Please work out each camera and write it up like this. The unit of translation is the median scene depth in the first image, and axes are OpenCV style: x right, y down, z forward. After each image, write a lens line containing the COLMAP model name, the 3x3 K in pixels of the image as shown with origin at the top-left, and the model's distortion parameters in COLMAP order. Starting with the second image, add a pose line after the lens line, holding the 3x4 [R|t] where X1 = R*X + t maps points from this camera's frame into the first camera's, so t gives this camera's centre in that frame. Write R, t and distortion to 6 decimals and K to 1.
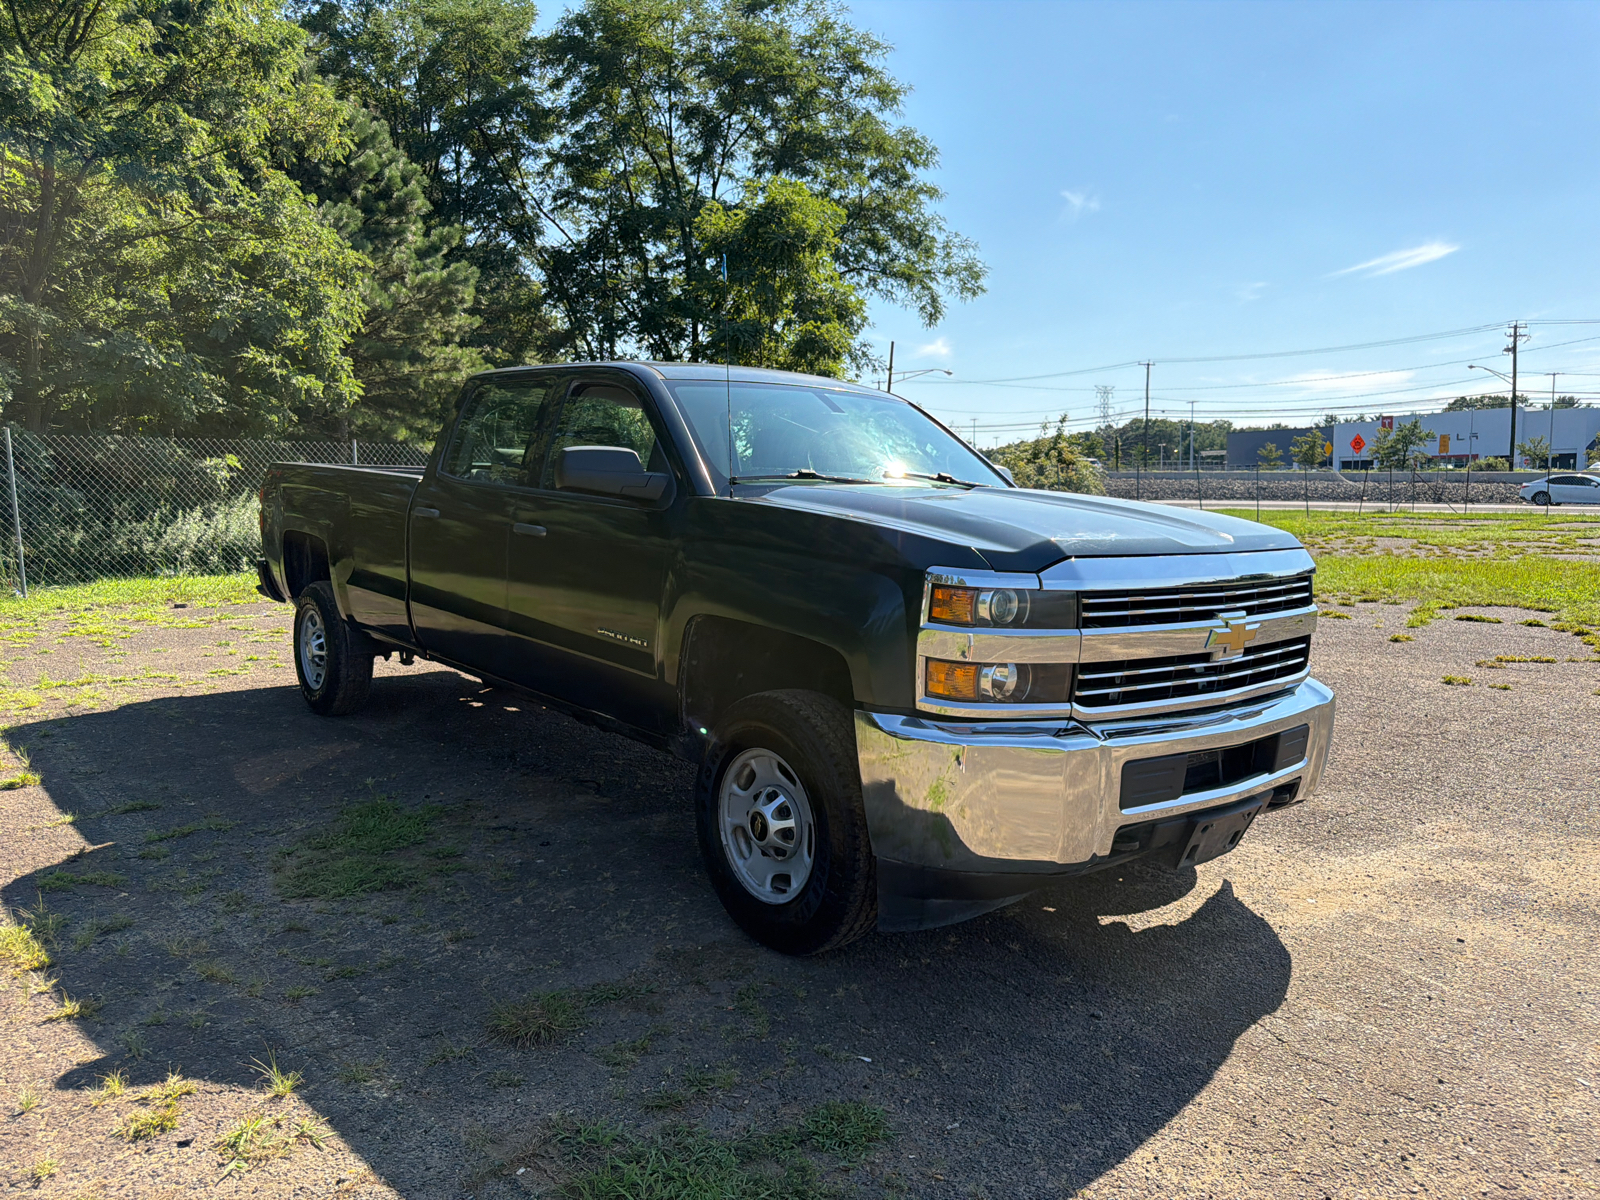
lens RADIAL K [[1138.0, 0, 797.0], [0, 1138.0, 603.9], [0, 0, 1]] dist [0.029905, -0.041928]
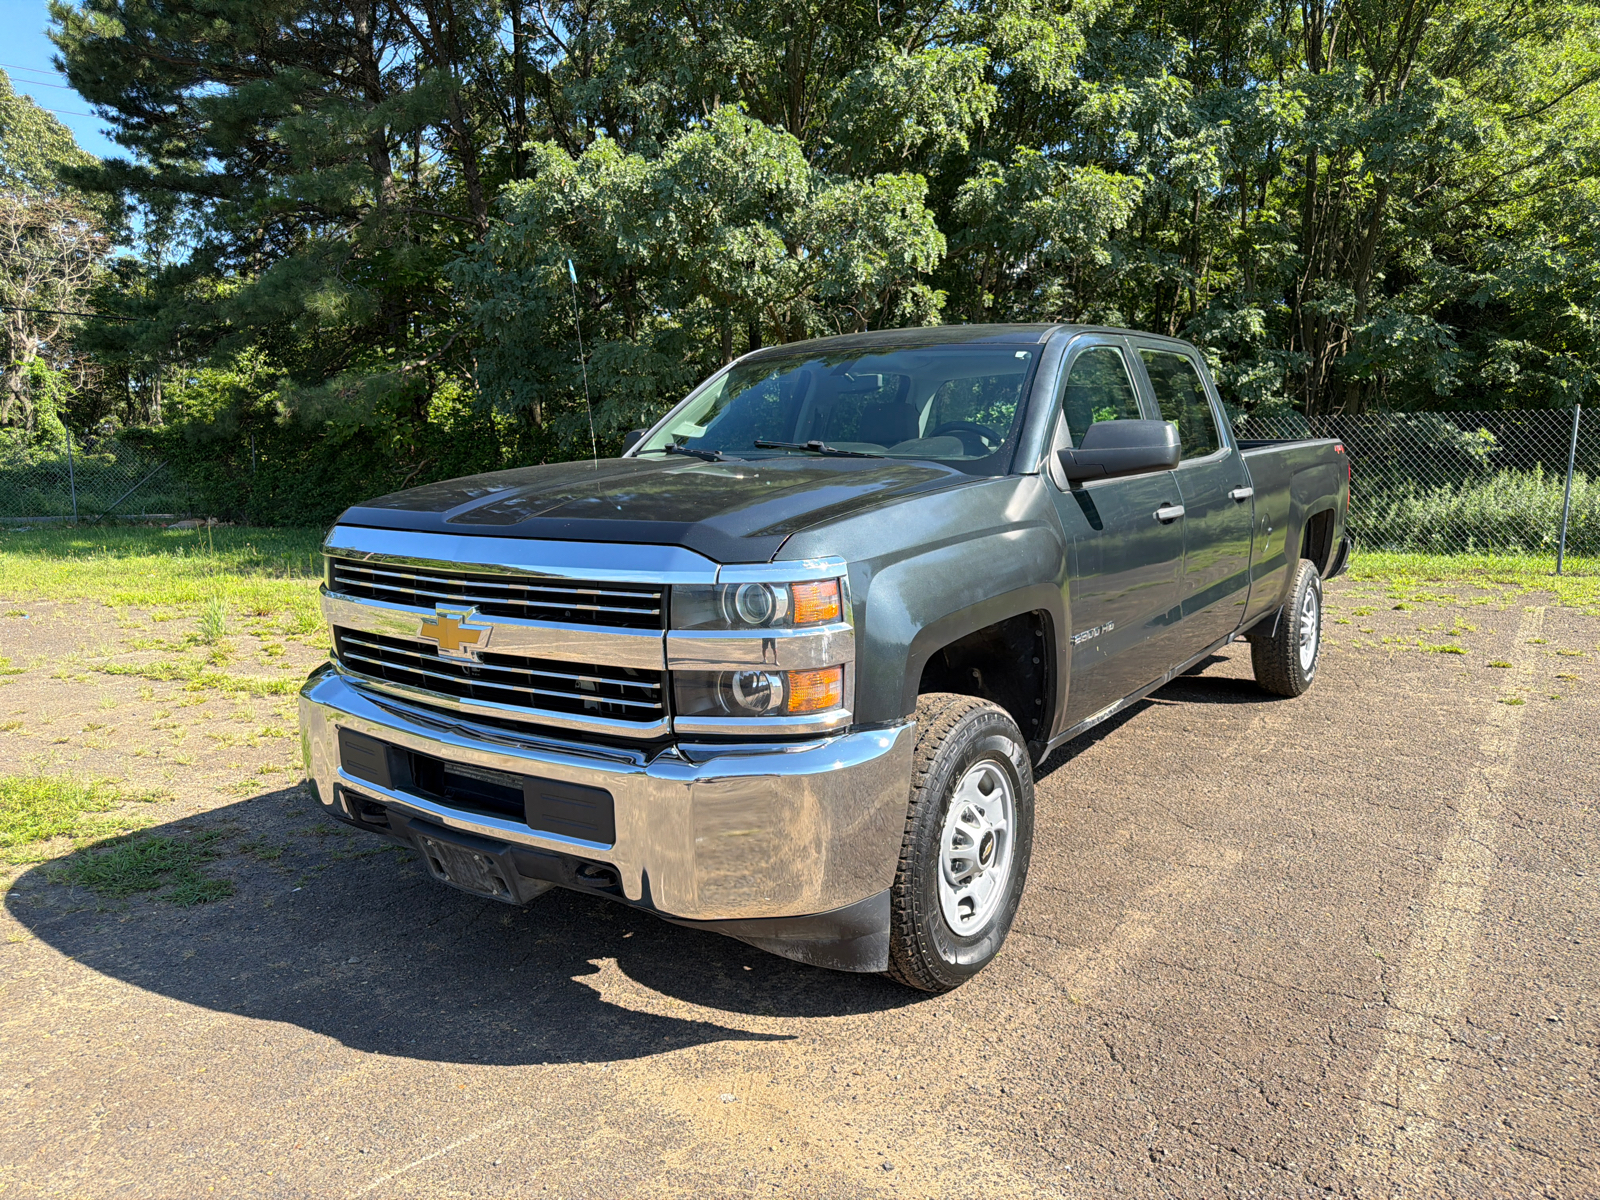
lens RADIAL K [[1138.0, 0, 799.4], [0, 1138.0, 600.0], [0, 0, 1]] dist [0.029905, -0.041928]
pose [[0.259841, 0.105142, -0.959910, 0.342749], [-0.088877, 0.992439, 0.084647, -0.024680], [0.961553, 0.063319, 0.267221, 0.277828]]
